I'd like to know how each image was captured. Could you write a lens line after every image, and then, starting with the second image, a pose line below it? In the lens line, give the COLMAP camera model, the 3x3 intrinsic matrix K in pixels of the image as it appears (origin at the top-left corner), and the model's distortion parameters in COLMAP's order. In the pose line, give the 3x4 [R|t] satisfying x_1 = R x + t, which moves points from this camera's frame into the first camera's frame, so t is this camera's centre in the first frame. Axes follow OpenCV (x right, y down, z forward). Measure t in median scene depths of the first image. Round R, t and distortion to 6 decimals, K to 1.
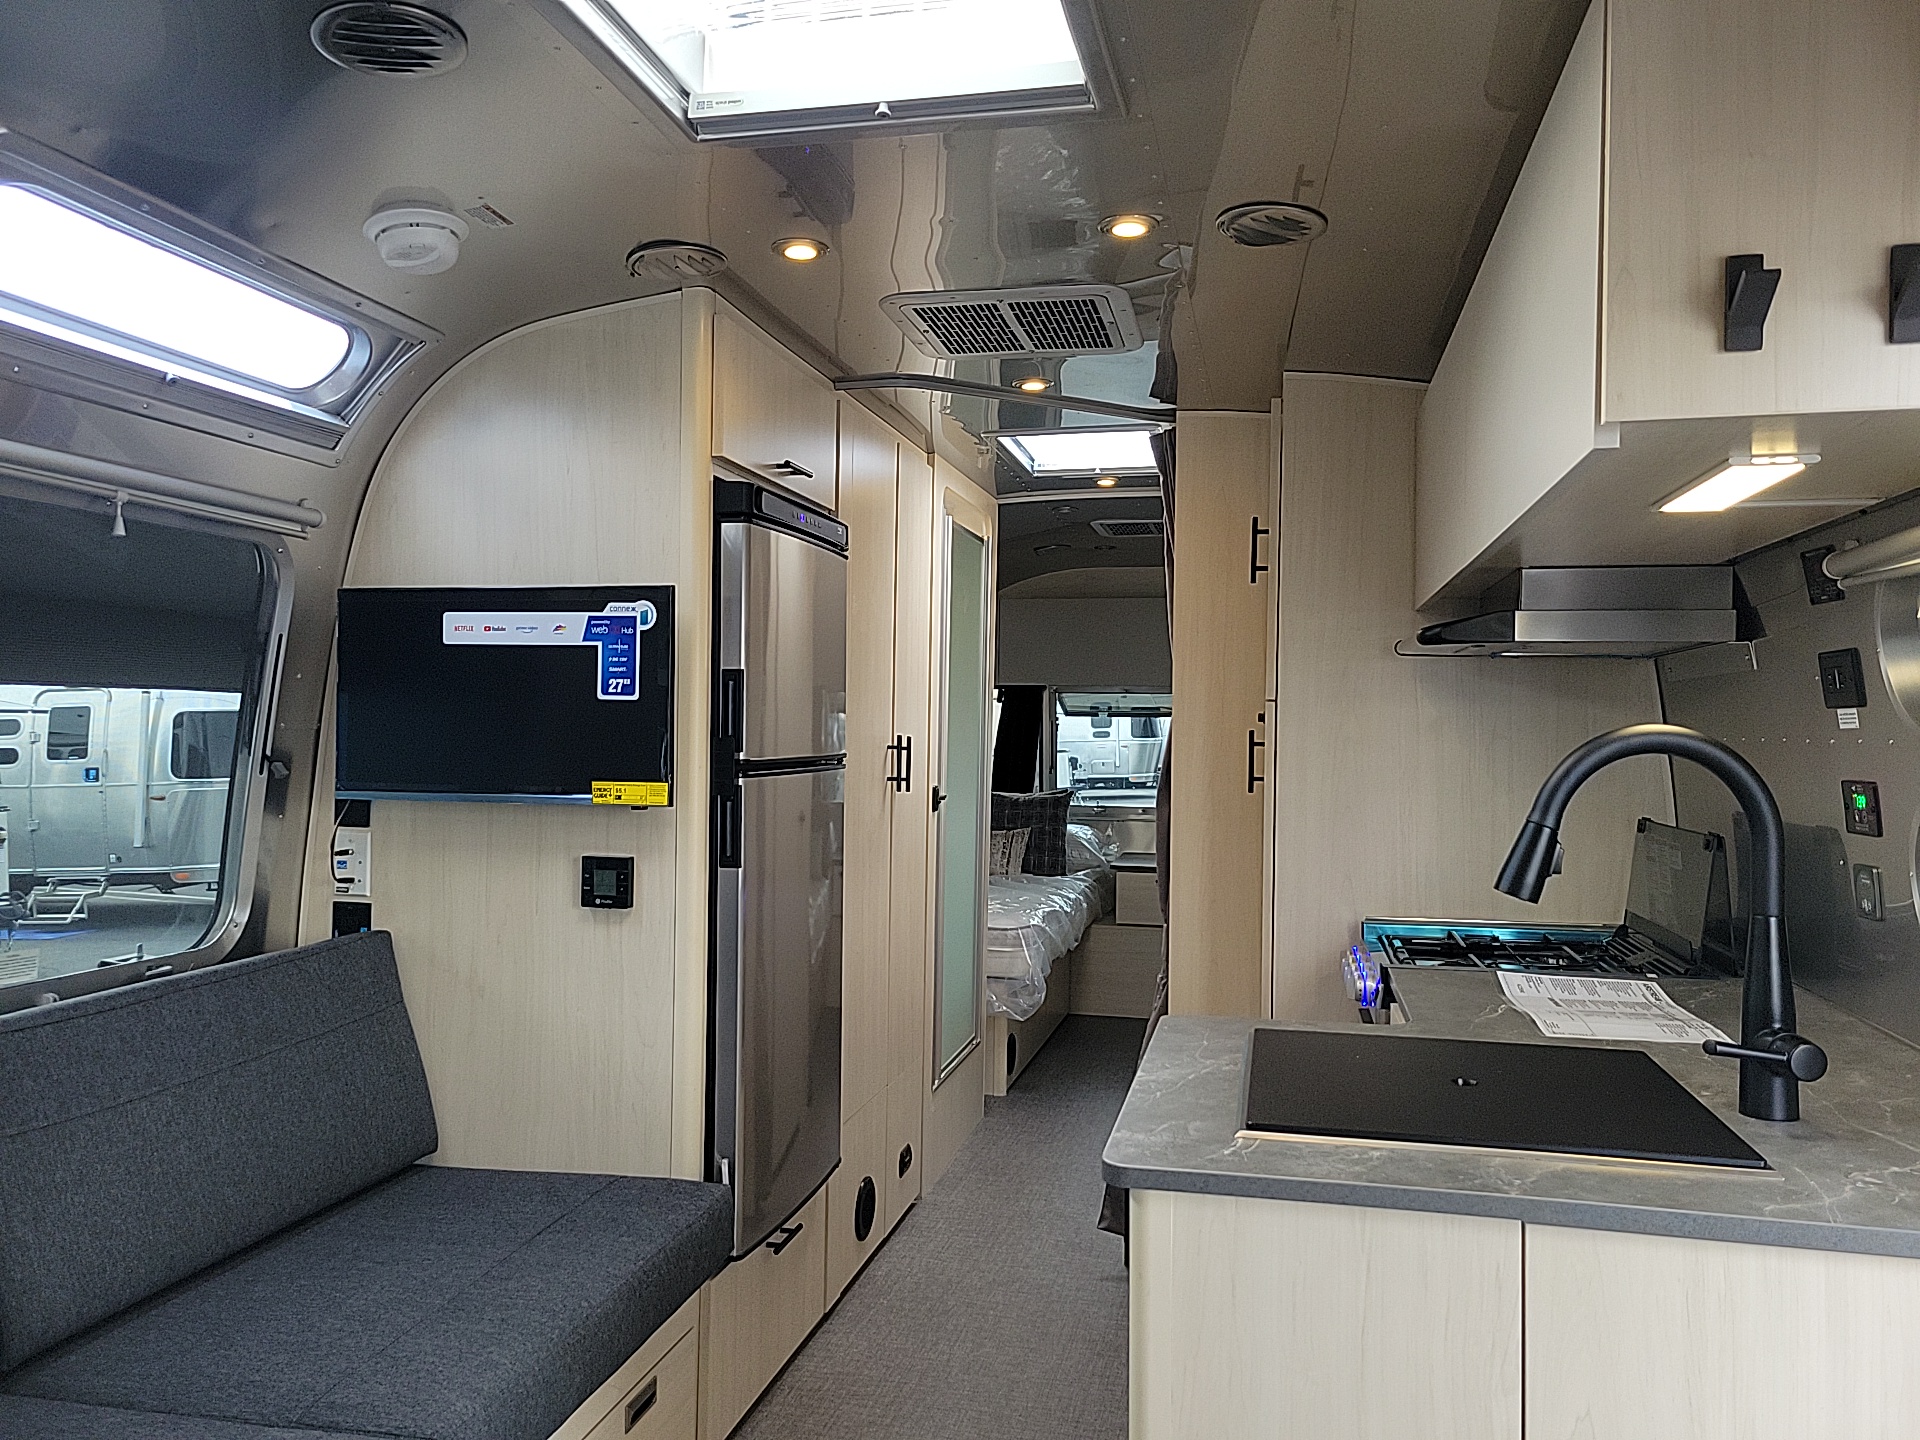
lens RADIAL K [[1446.0, 0, 959.0], [0, 1446.0, 719.5], [0, 0, 1]] dist [0.037479, -0.017488]
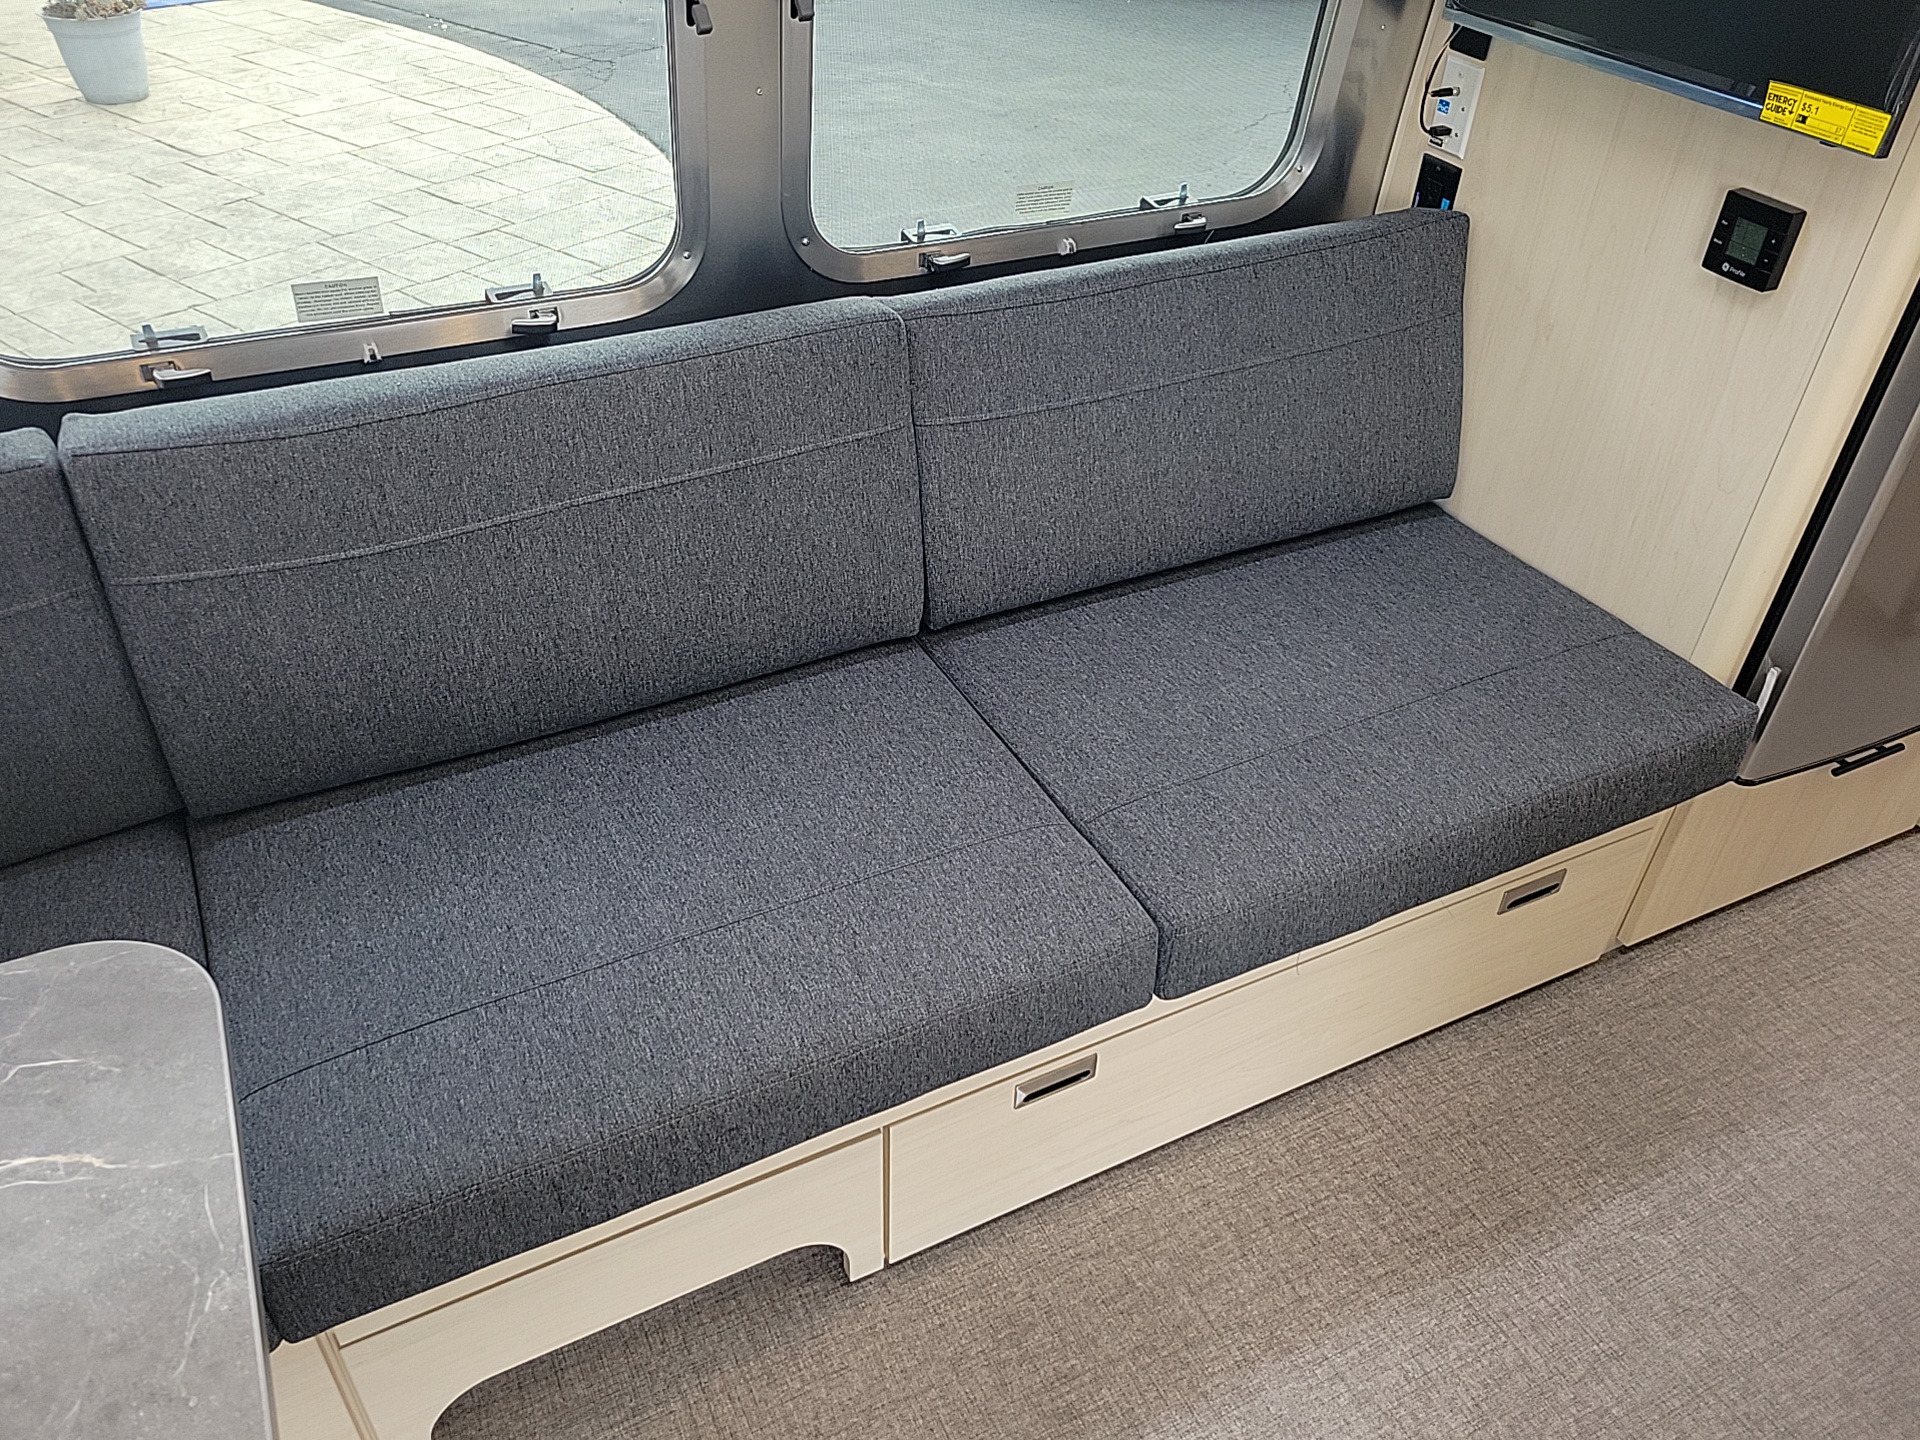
lens RADIAL K [[1446.0, 0, 942.2], [0, 1446.0, 721.4], [0, 0, 1]] dist [0.037479, -0.017488]
pose [[0.629610, 0.479769, -0.611075, 0.033963], [-0.014332, 0.793583, 0.608293, -0.111362], [0.776779, -0.374230, 0.506524, 0.303600]]
